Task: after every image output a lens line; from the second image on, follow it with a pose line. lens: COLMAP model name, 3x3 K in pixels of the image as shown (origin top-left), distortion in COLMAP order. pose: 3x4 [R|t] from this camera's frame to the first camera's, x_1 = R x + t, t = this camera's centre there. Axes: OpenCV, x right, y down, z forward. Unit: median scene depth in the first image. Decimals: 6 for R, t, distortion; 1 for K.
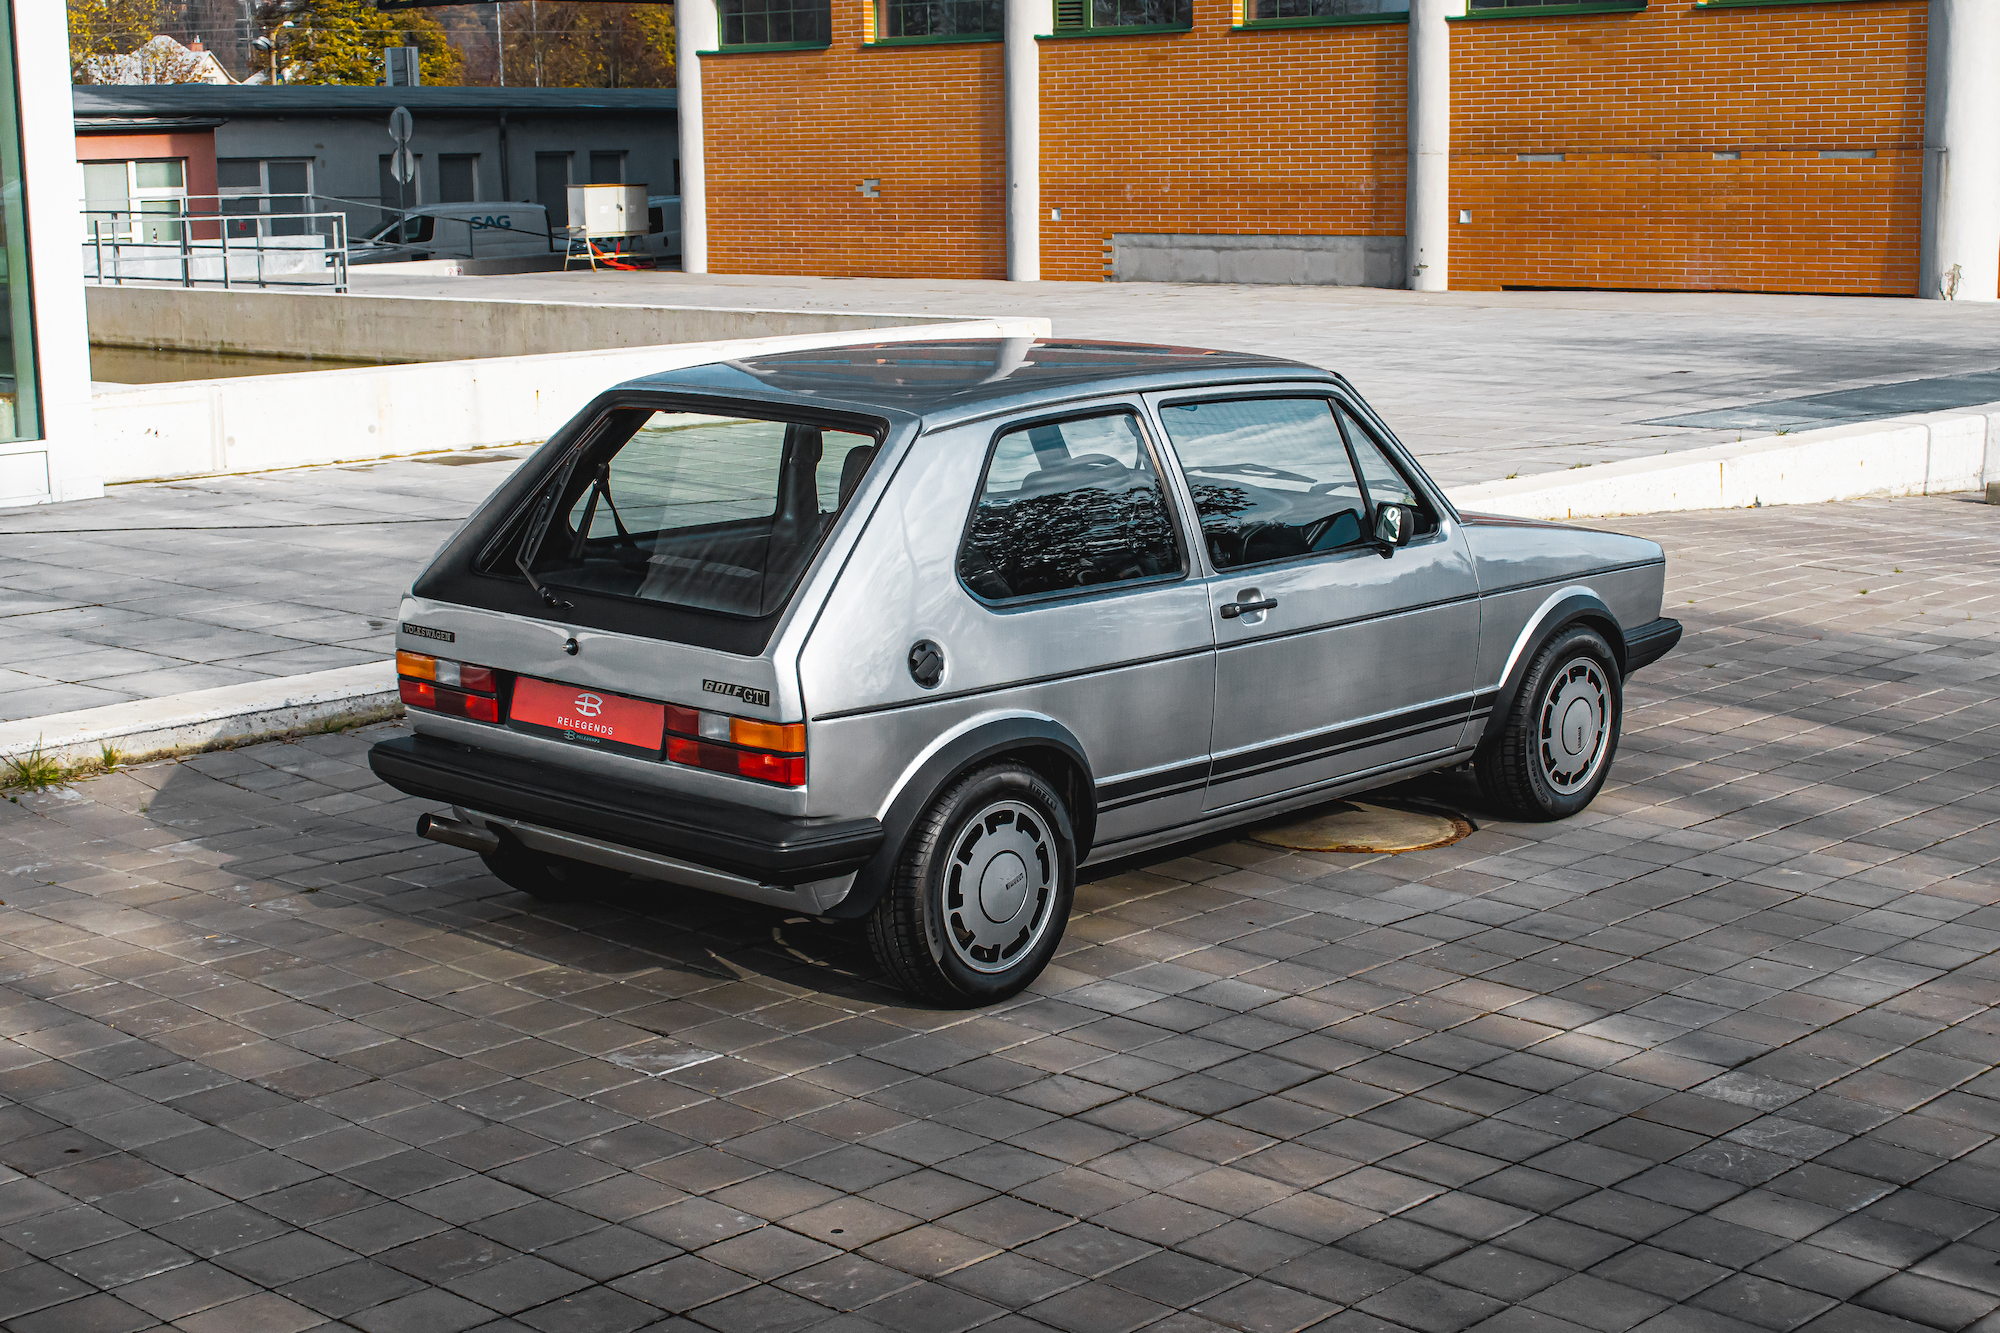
lens RADIAL K [[3052.3, 0, 994.2], [0, 3052.3, 659.3], [0, 0, 1]] dist [0.041208, 0.000000]
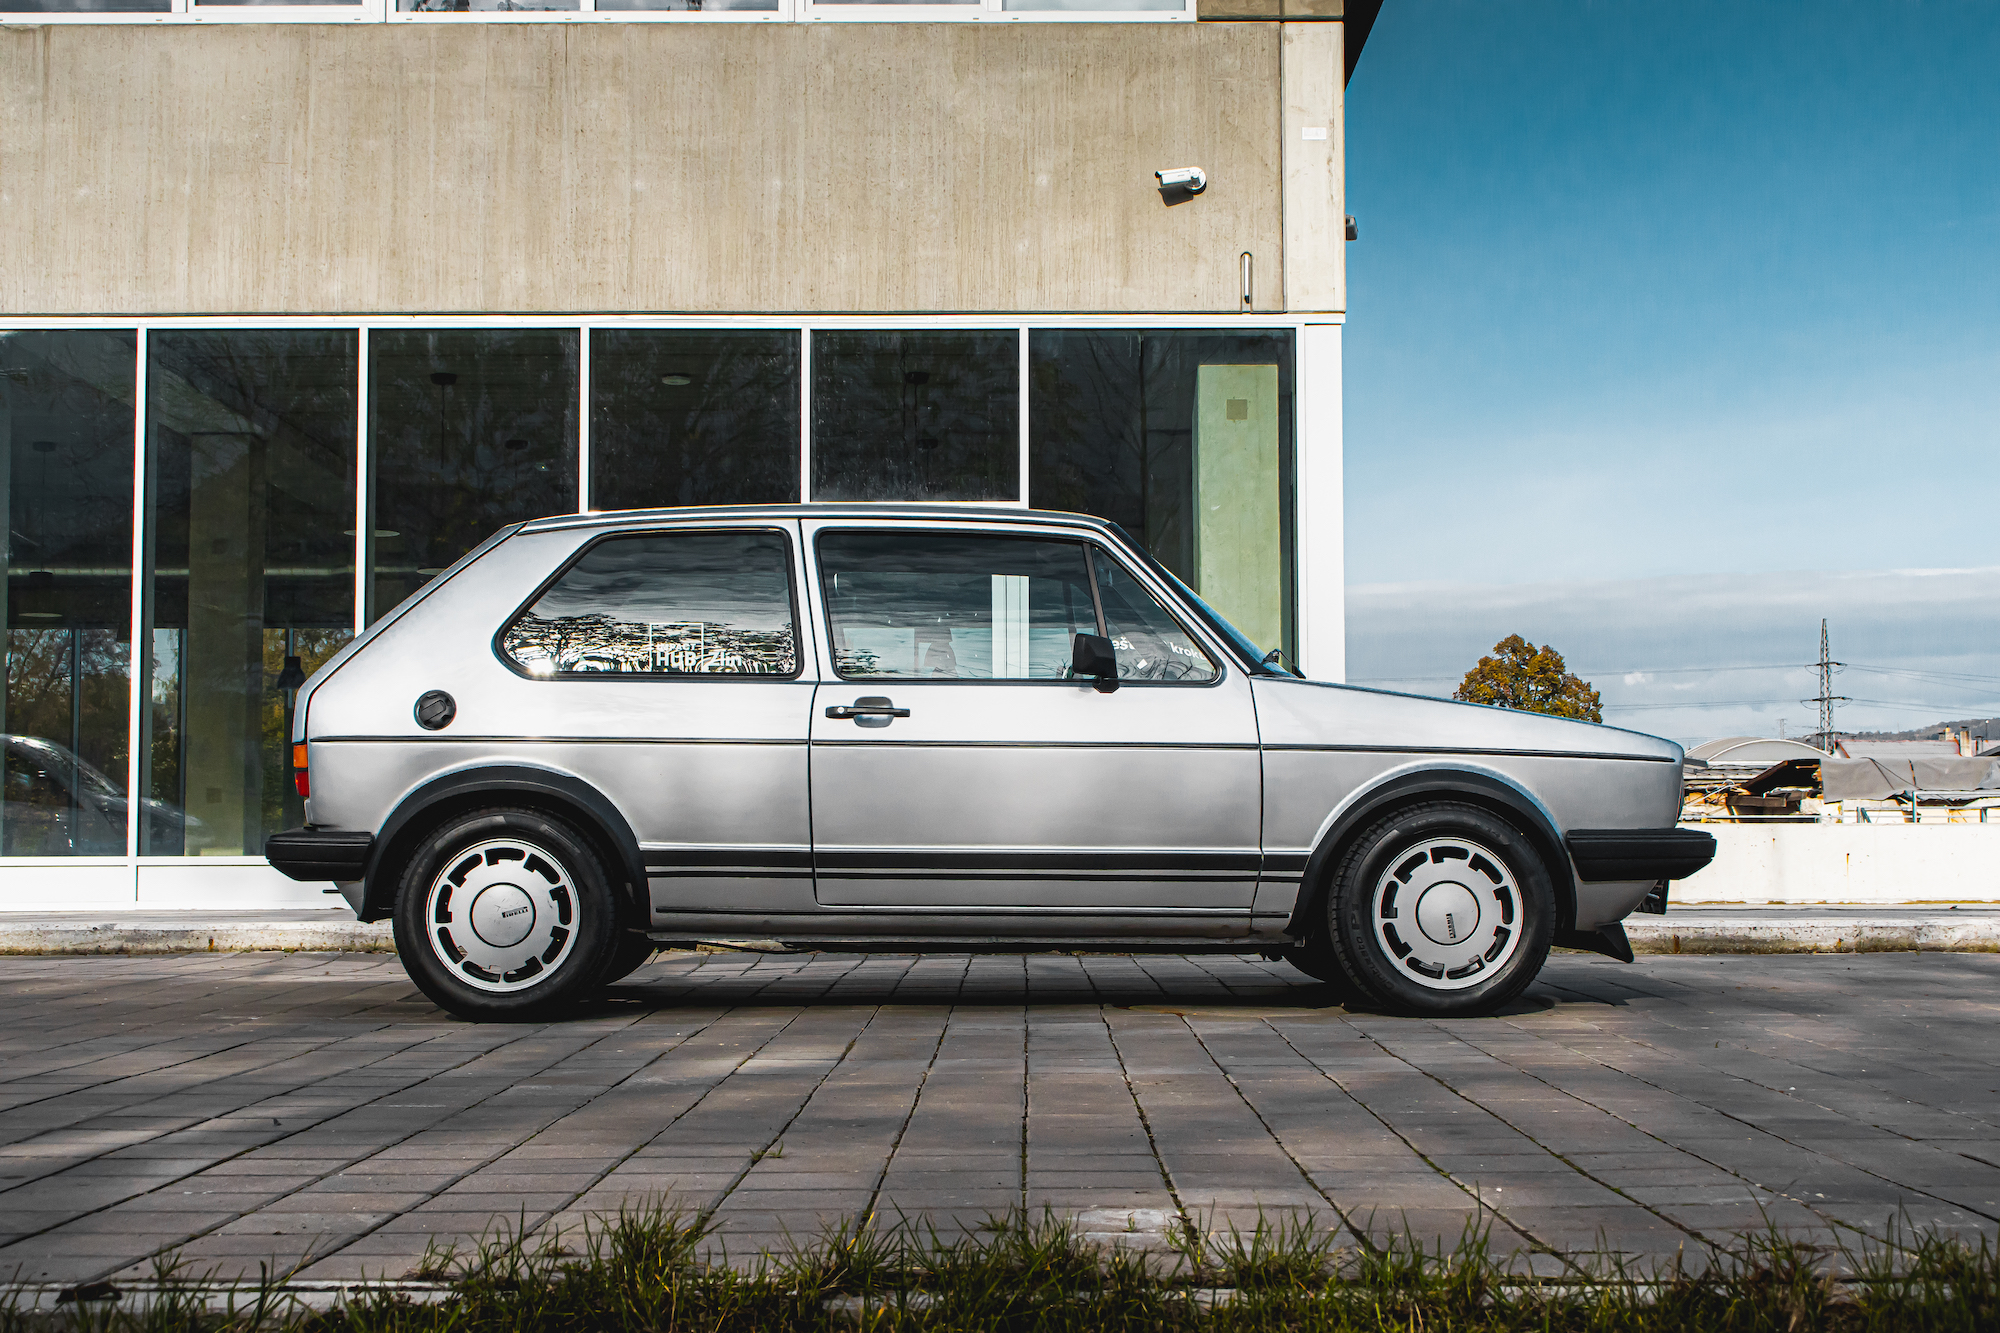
lens RADIAL K [[2696.1, 0, 1005.2], [0, 2696.1, 710.4], [0, 0, 1]] dist [-0.000957, 0.000000]
pose [[0.686950, -0.029920, -0.726089, 0.189604], [-0.128745, 0.978336, -0.162119, 0.030429], [0.715210, 0.204848, 0.668216, 0.097926]]
